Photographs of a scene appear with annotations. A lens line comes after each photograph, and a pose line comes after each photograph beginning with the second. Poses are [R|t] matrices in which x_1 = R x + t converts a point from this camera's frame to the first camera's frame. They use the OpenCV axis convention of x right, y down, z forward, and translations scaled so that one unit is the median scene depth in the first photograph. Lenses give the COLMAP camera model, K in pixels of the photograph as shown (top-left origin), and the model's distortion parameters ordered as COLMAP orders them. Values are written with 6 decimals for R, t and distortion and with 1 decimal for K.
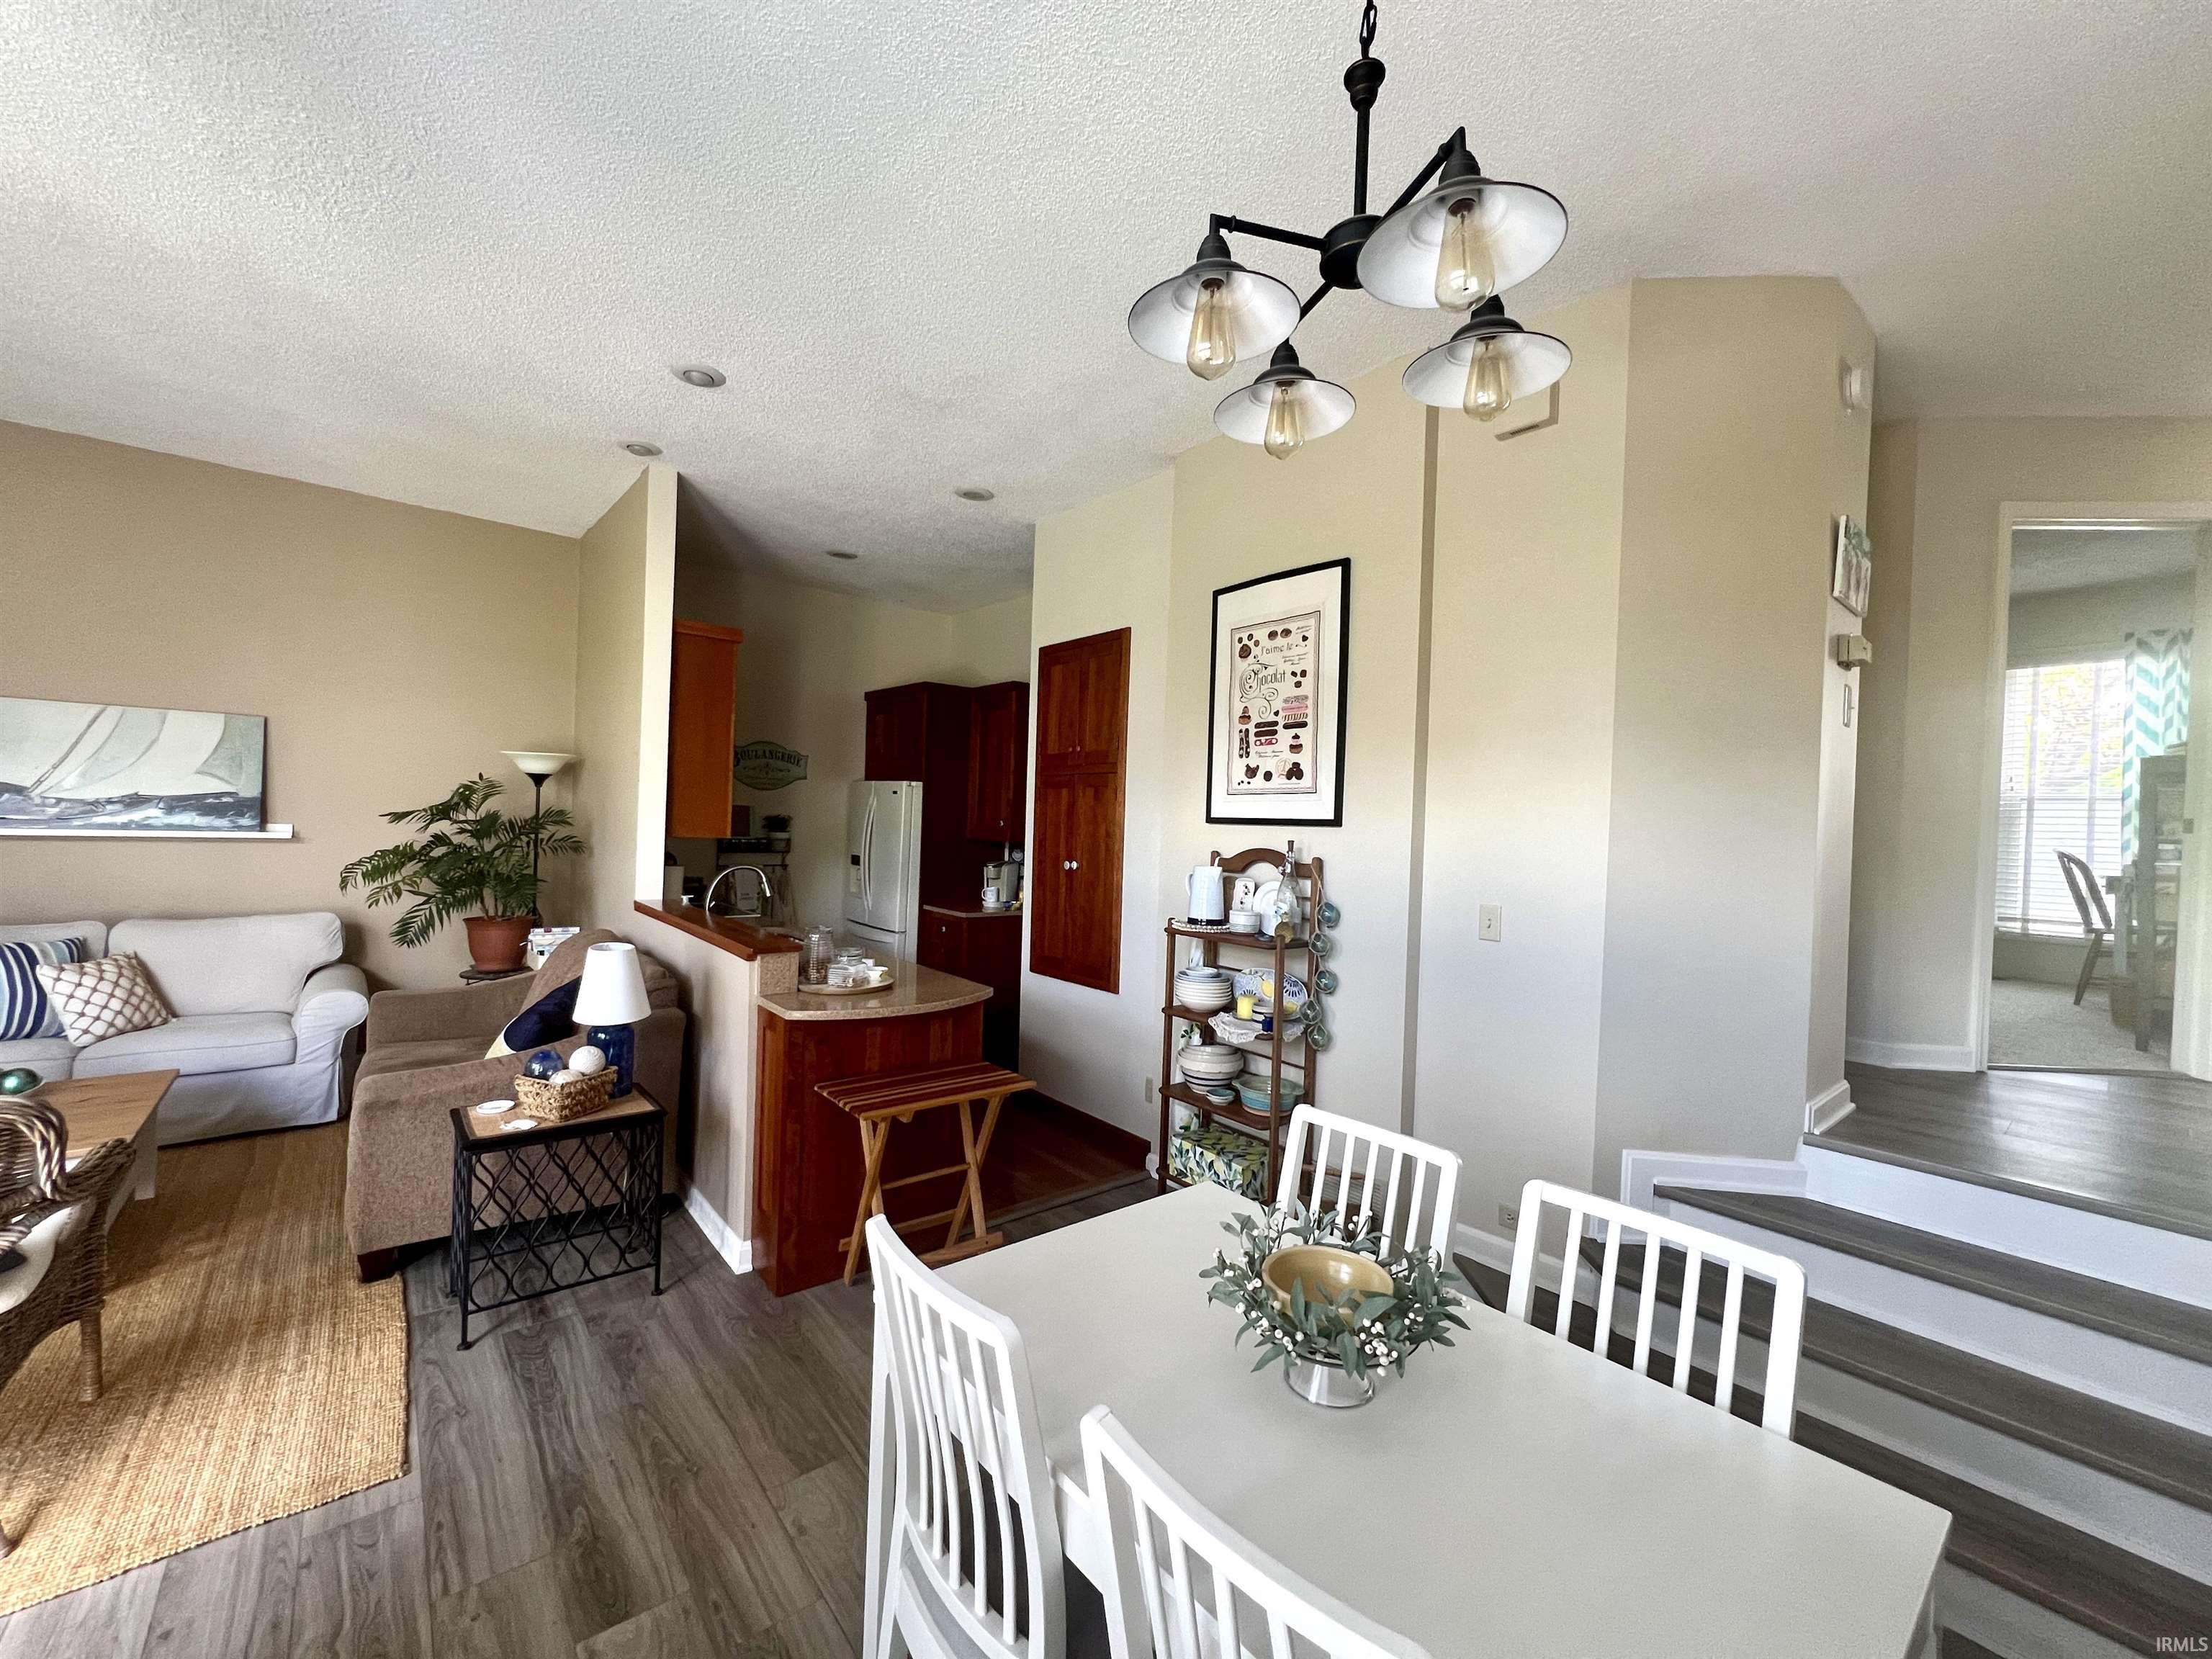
lens RADIAL K [[888.9, 0, 1106.0], [0, 888.9, 829.5], [0, 0, 1]] dist [0.000291, 0.000135]
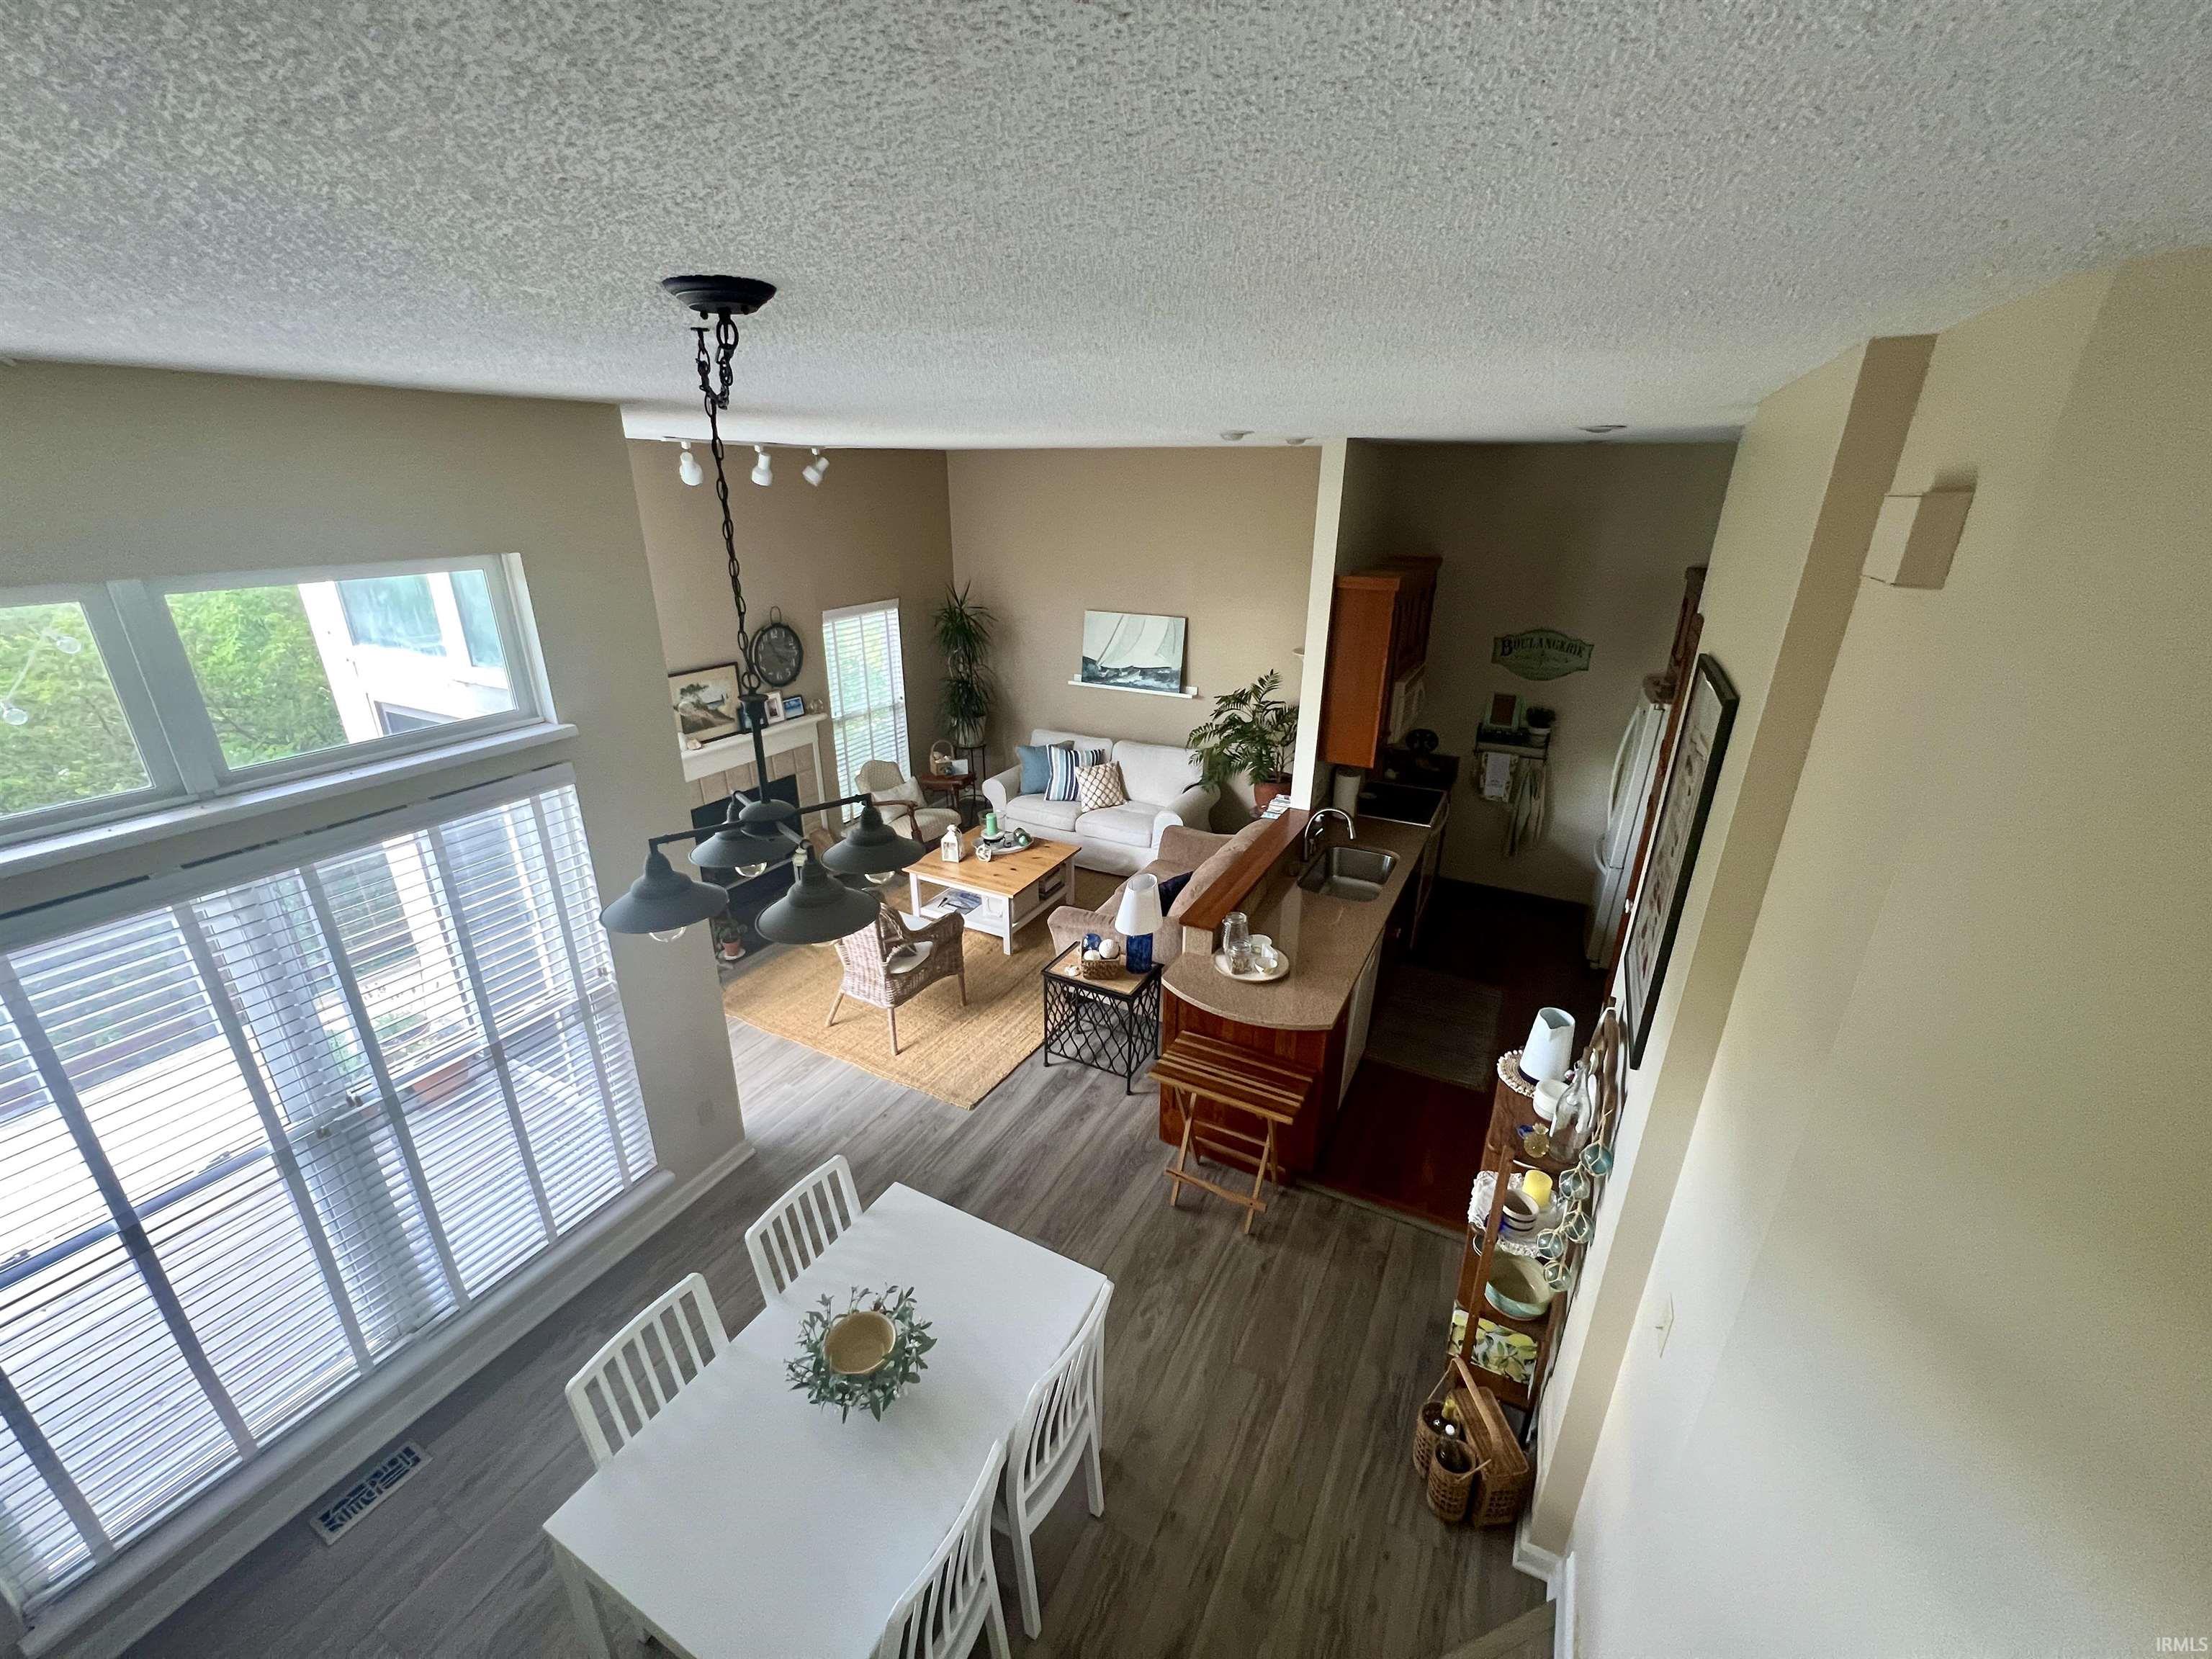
lens RADIAL K [[888.9, 0, 1106.0], [0, 888.9, 829.5], [0, 0, 1]] dist [0.000291, 0.000135]
pose [[0.383077, 0.305520, -0.871728, 0.499579], [0.000139, 0.943699, 0.330805, -0.314956], [0.923716, -0.126845, 0.361467, 0.285038]]
